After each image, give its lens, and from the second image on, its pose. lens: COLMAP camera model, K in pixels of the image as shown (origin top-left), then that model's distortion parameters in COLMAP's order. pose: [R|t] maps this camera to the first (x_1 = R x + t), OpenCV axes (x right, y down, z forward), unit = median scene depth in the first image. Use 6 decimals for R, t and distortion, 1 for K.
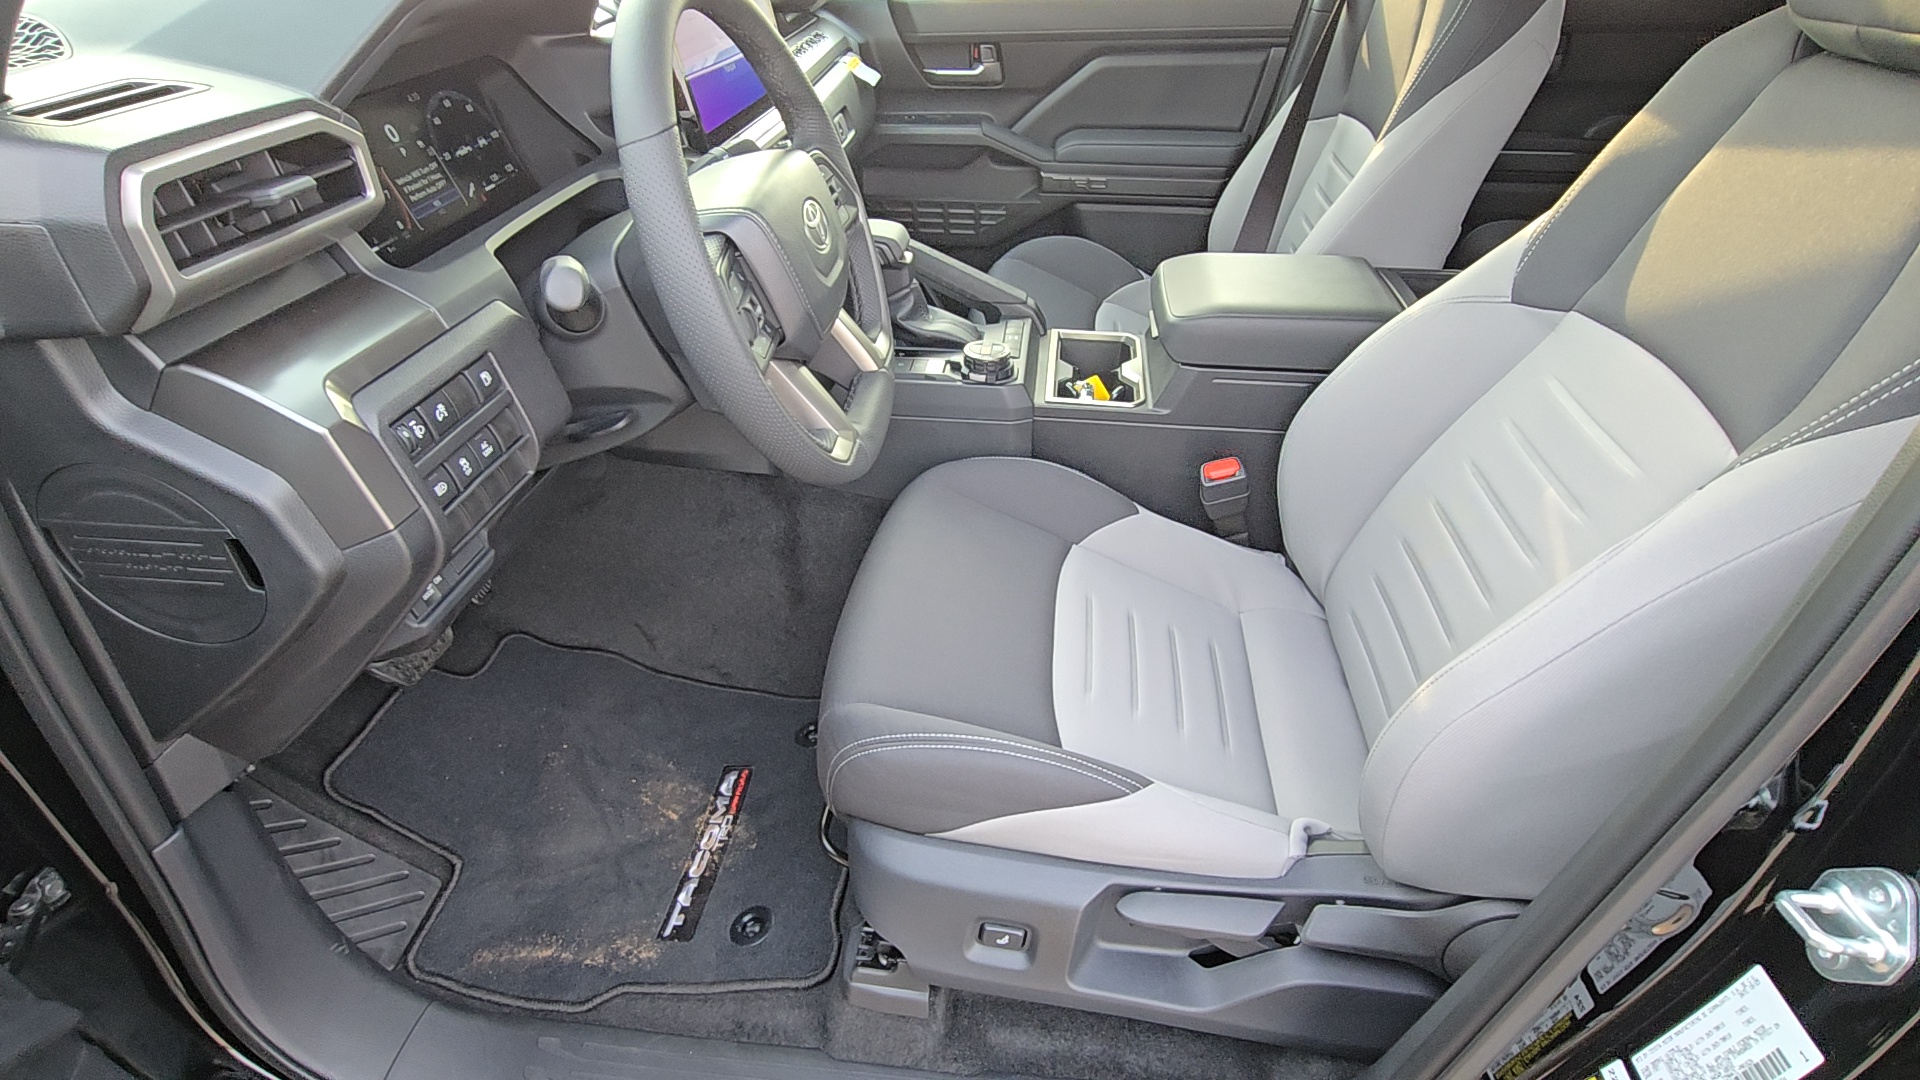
lens RADIAL K [[962.2, 0, 960.3], [0, 962.2, 545.4], [0, 0, 1]] dist [0.000349, -0.001905]
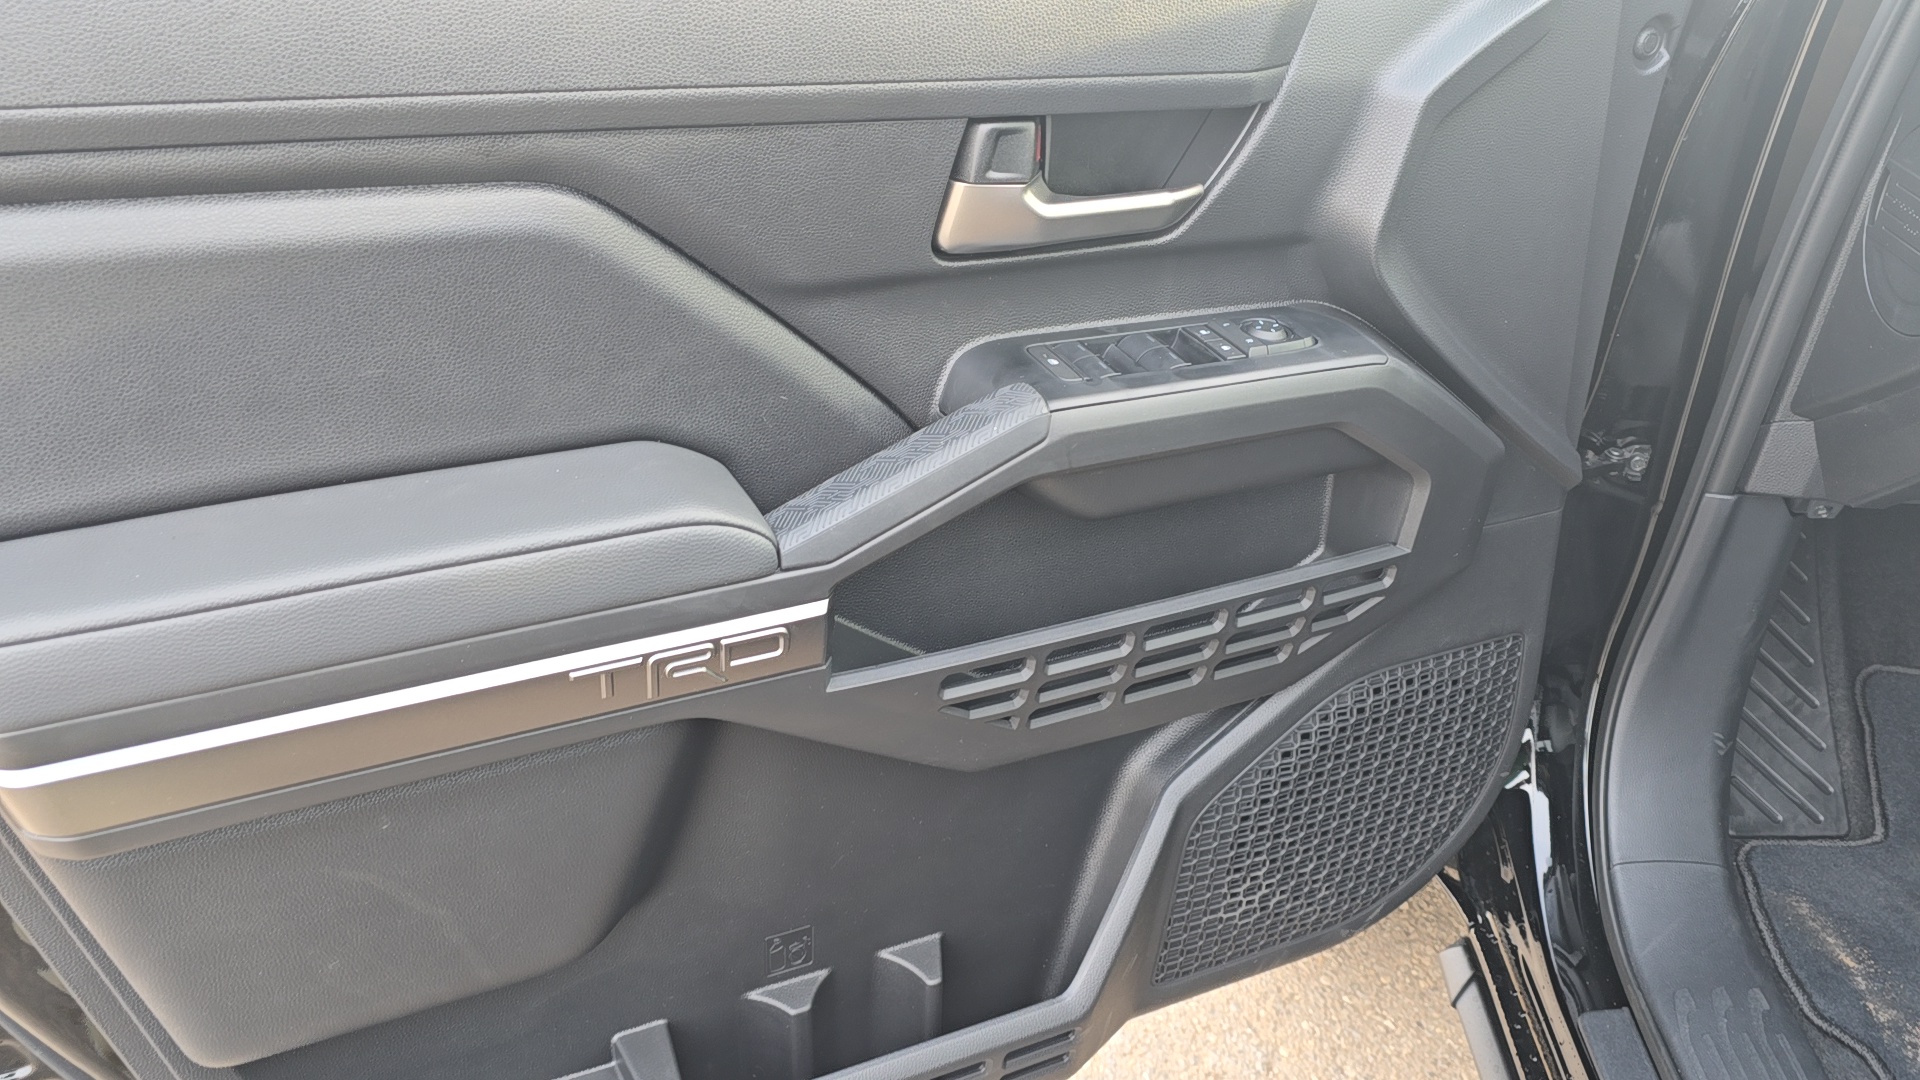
lens RADIAL K [[1614.9, 0, 962.3], [0, 1614.9, 548.1], [0, 0, 1]] dist [-0.008320, 0.005141]
pose [[0.091805, 0.509044, -0.855831, 0.433850], [-0.593105, 0.718328, 0.363636, 0.143819], [0.799874, 0.474214, 0.367862, -0.184196]]
